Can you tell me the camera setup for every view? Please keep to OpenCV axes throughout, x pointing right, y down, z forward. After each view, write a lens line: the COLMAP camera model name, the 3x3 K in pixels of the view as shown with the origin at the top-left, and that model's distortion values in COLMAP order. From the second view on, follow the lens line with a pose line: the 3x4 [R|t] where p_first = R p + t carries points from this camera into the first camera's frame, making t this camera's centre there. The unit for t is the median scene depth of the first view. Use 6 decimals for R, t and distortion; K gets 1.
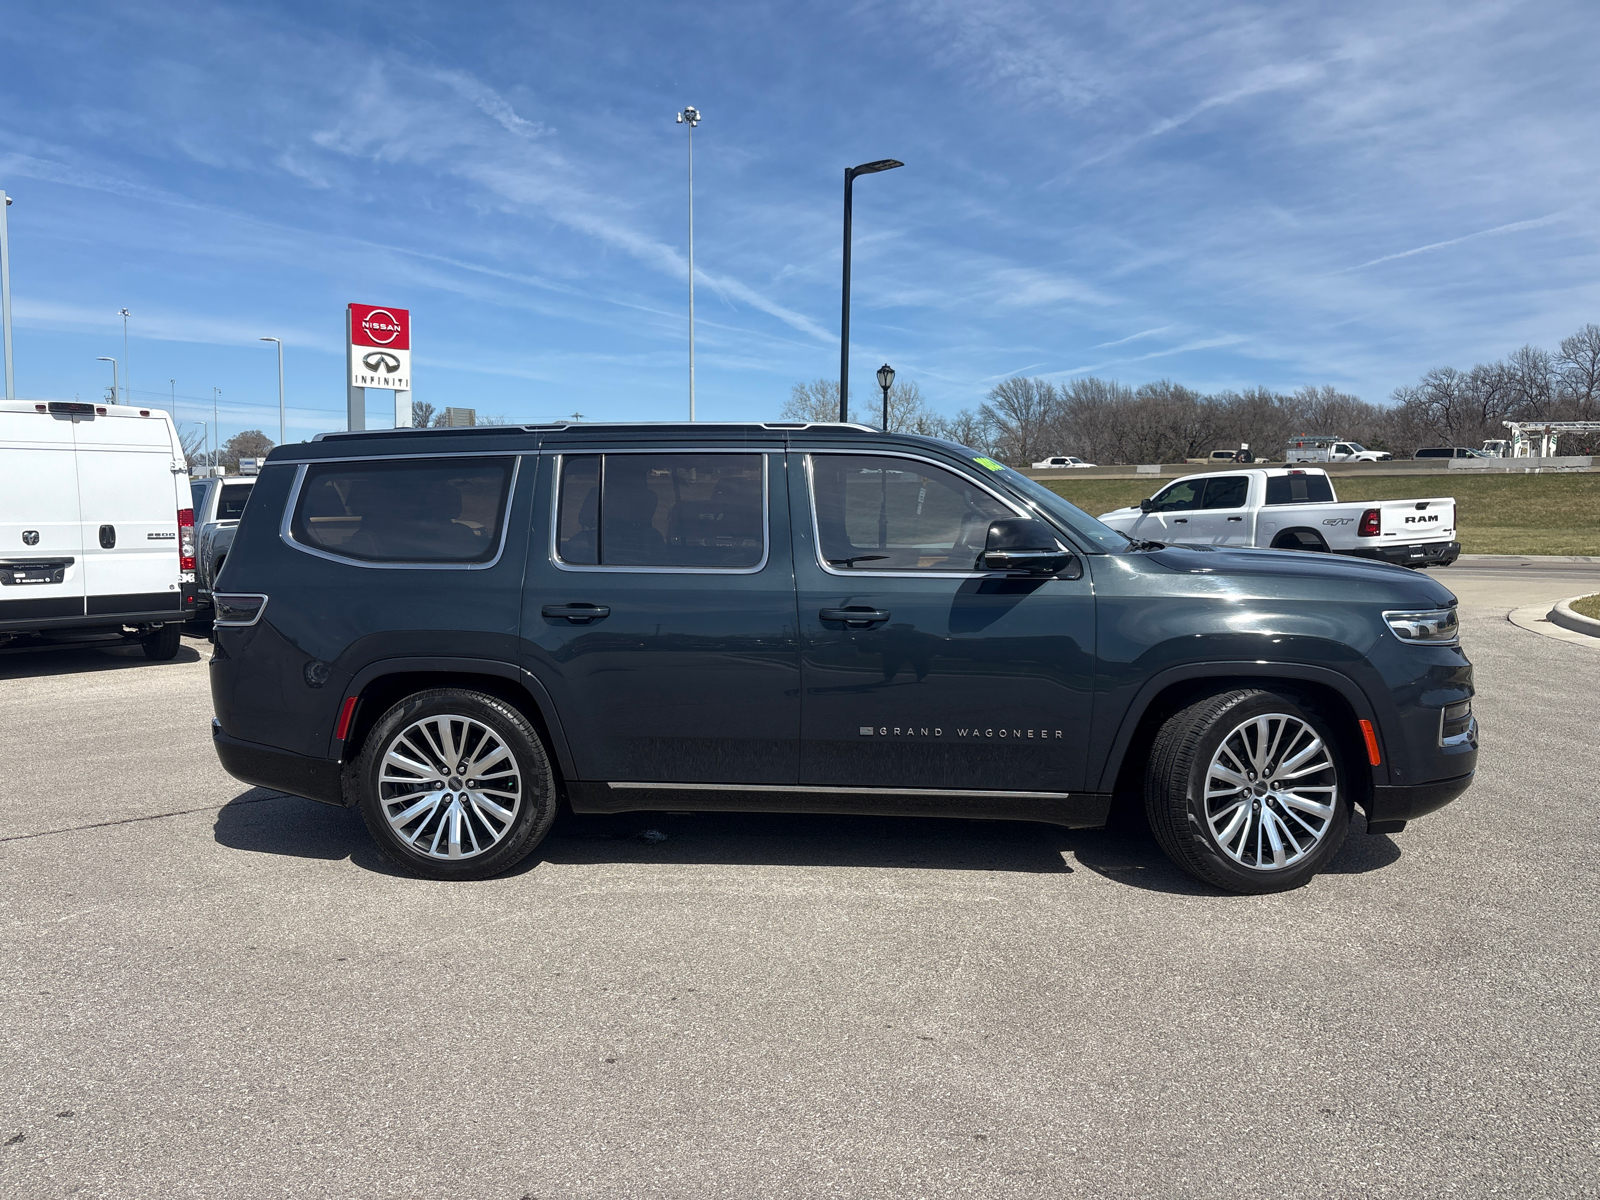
lens RADIAL K [[1280.9, 0, 761.2], [0, 1280.9, 617.6], [0, 0, 1]] dist [0.028795, -0.007503]
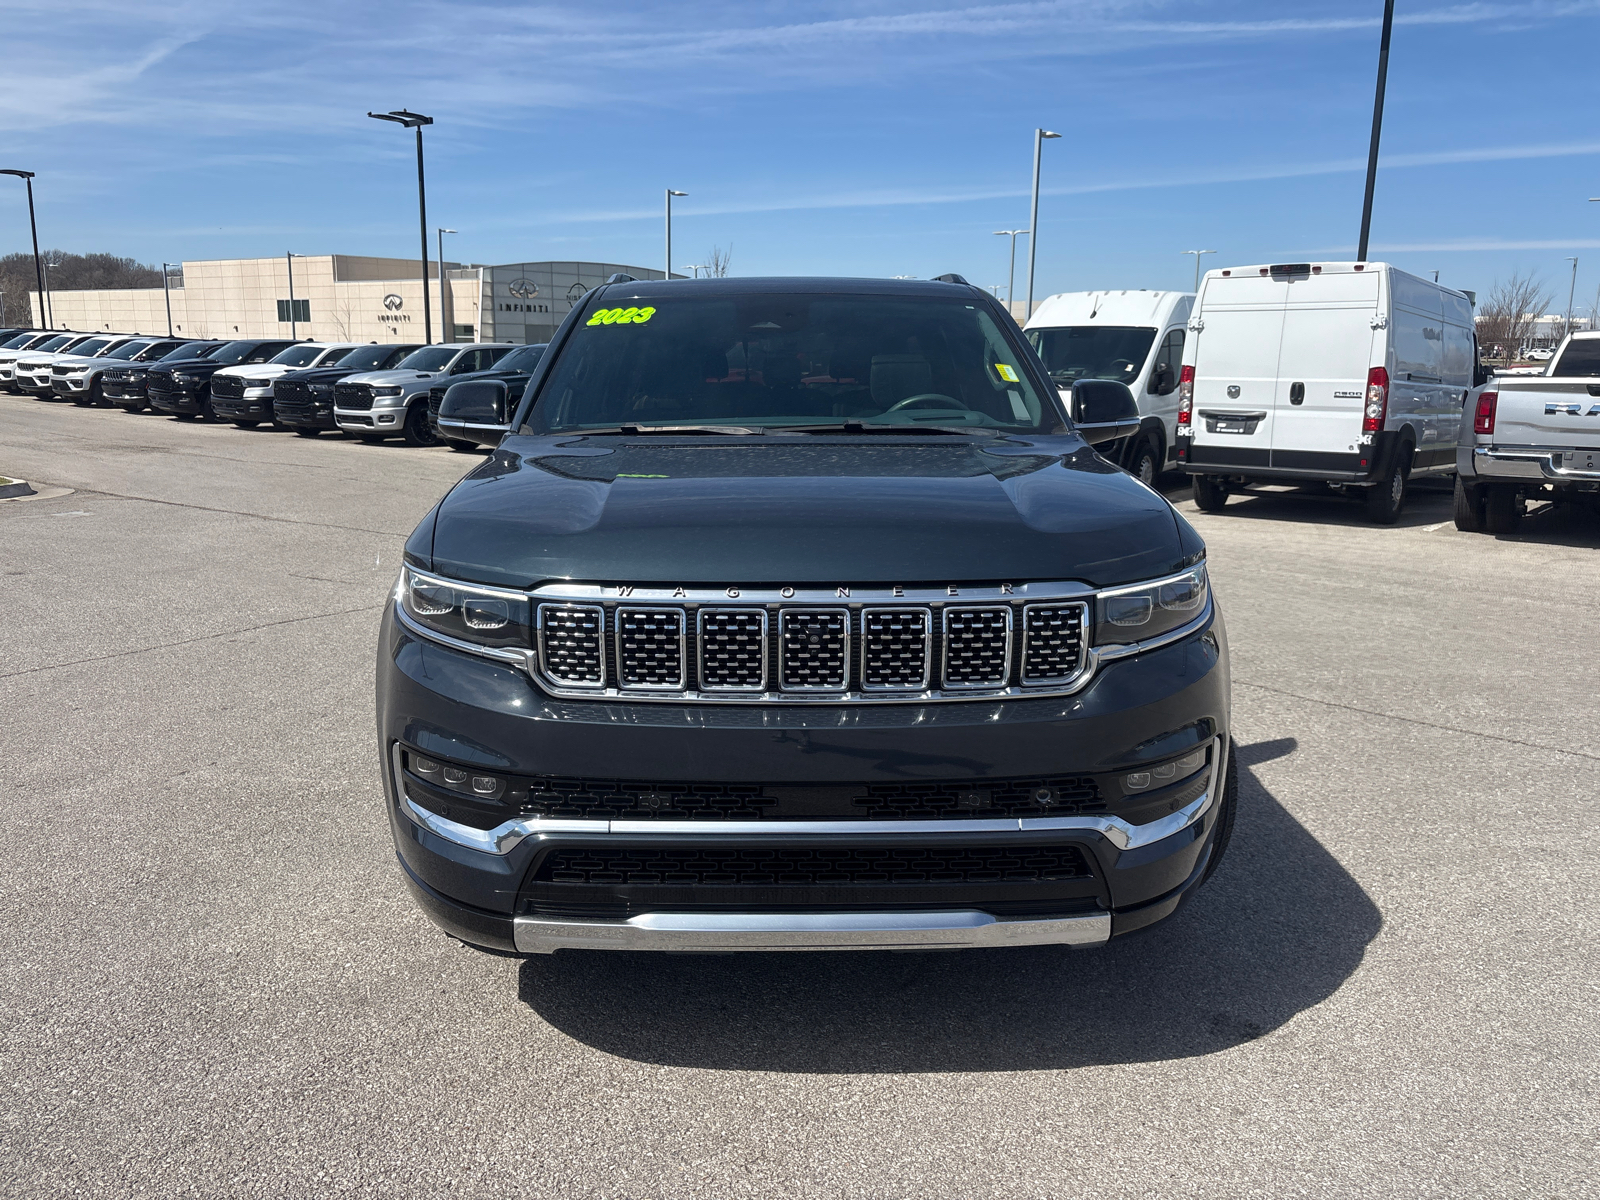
lens RADIAL K [[1237.1, 0, 757.2], [0, 1237.1, 576.8], [0, 0, 1]] dist [0.023383, -0.010534]
pose [[0.106982, 0.176194, -0.978525, 0.450013], [-0.095085, 0.981475, 0.166330, -0.043188], [0.989704, 0.075249, 0.121754, 0.462553]]
